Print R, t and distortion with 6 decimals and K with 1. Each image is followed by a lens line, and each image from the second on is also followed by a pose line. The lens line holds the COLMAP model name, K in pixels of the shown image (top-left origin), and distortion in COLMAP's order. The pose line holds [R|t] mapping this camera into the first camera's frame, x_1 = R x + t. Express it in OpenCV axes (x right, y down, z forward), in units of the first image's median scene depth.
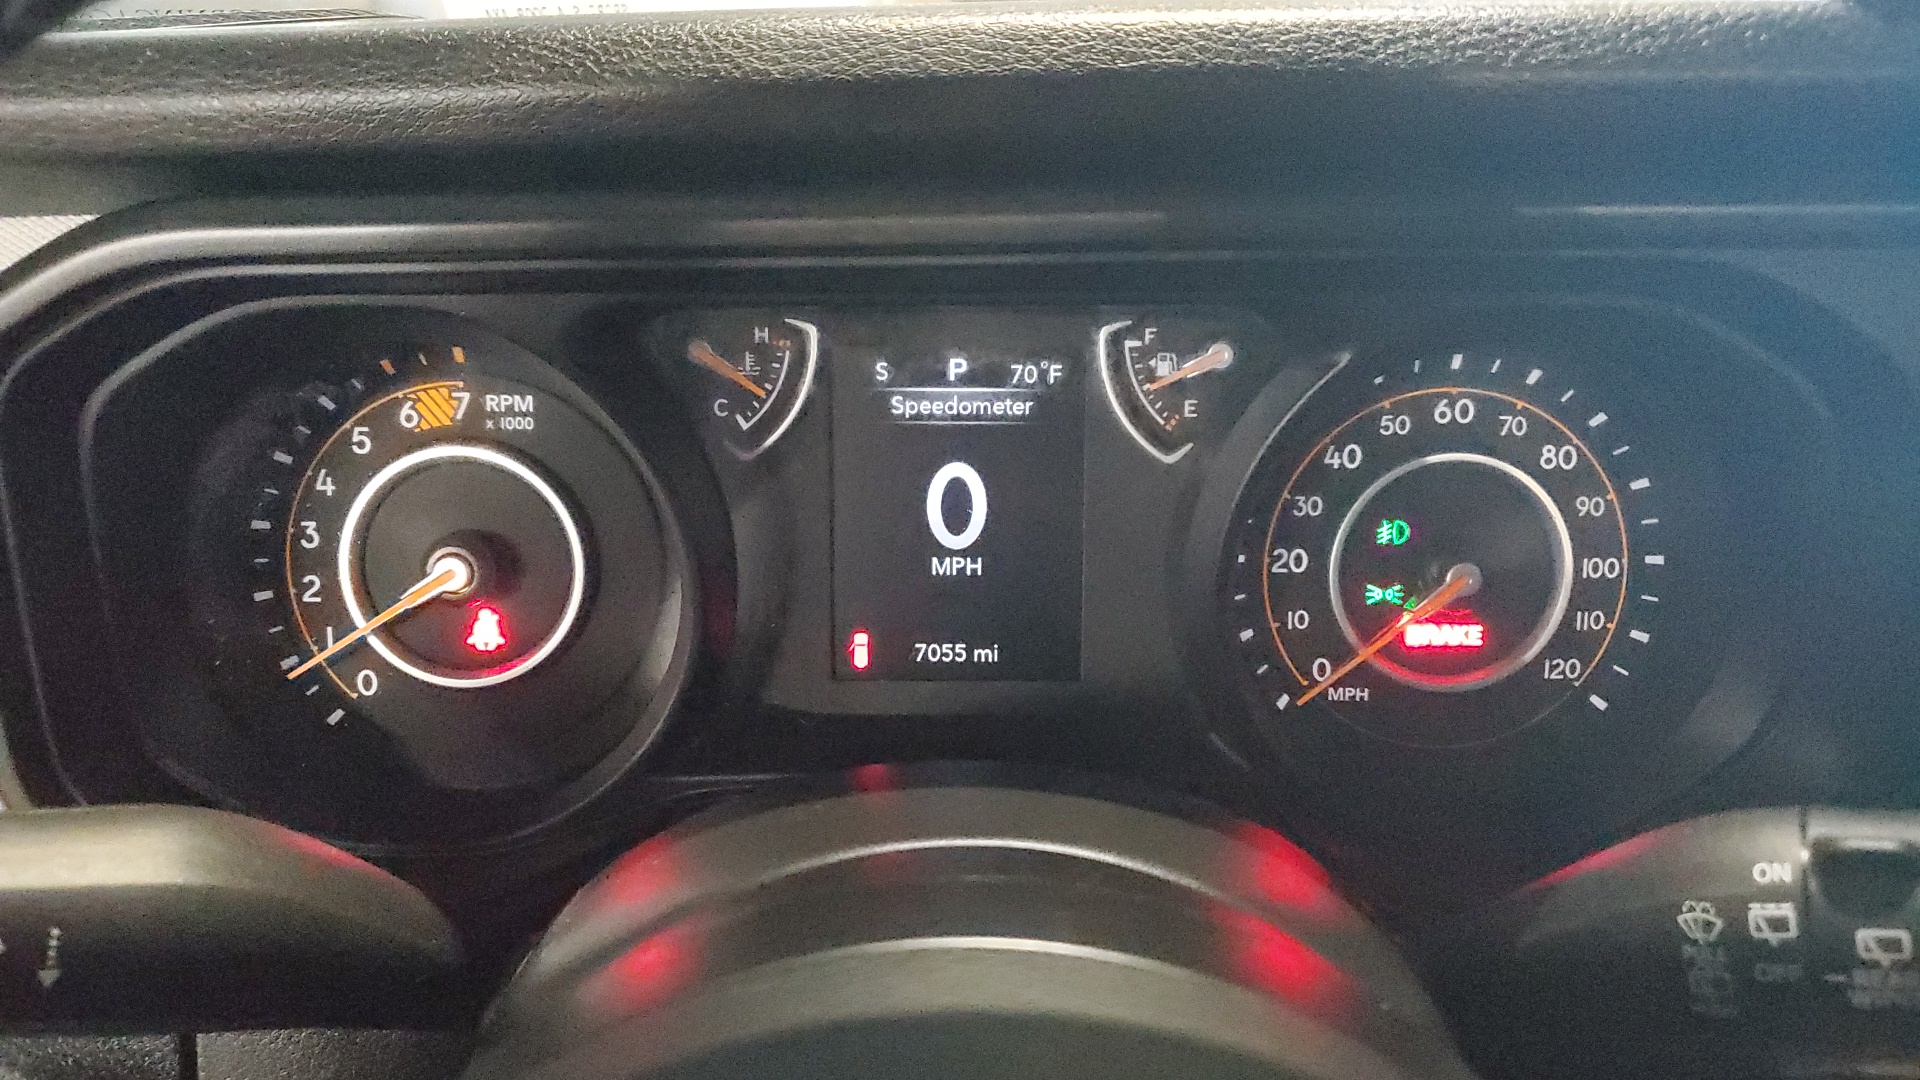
lens RADIAL K [[1528.3, 0, 958.0], [0, 1528.3, 591.1], [0, 0, 1]] dist [0.050979, -0.009431]
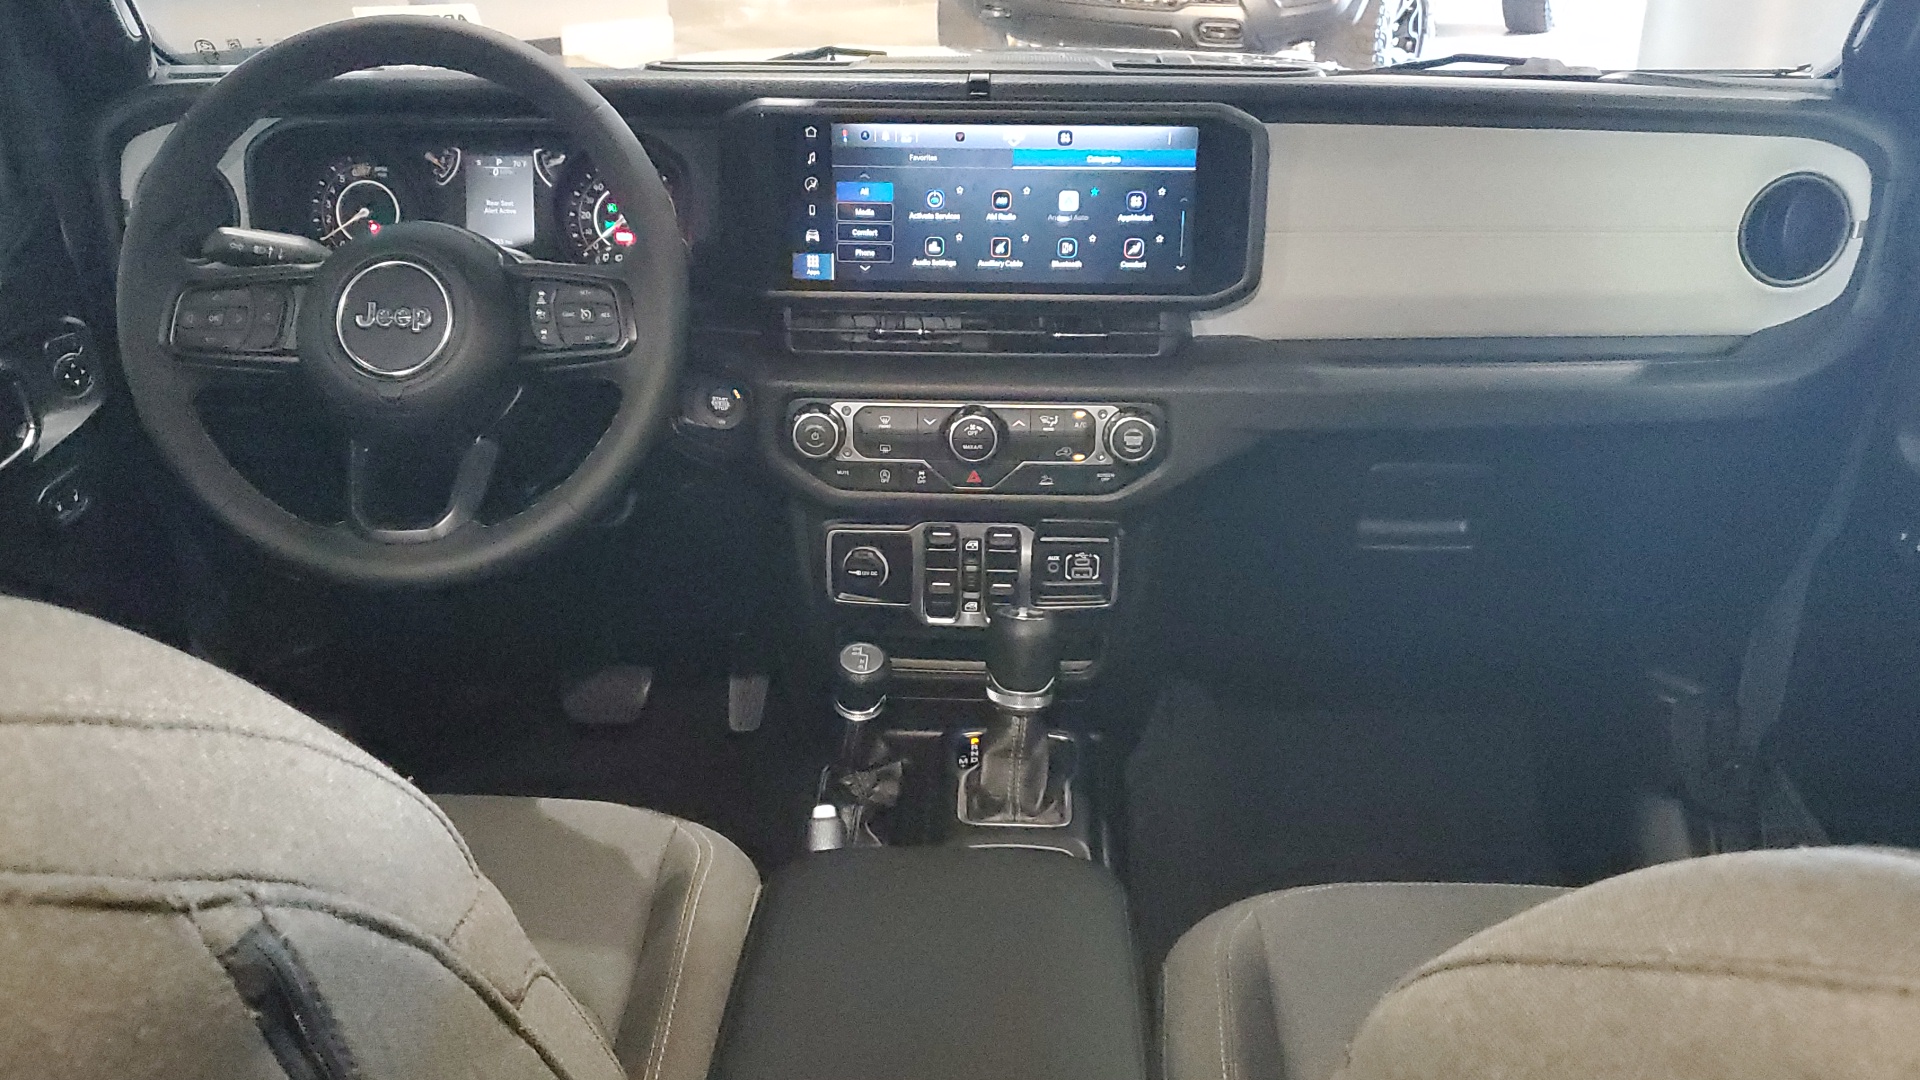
lens RADIAL K [[1640.7, 0, 957.8], [0, 1640.7, 546.0], [0, 0, 1]] dist [0.162987, -0.422565]
pose [[0.998137, 0.021928, -0.056942, 1.398270], [-0.022936, 0.999590, -0.017115, 0.852826], [0.056544, 0.018389, 0.998231, -3.037337]]
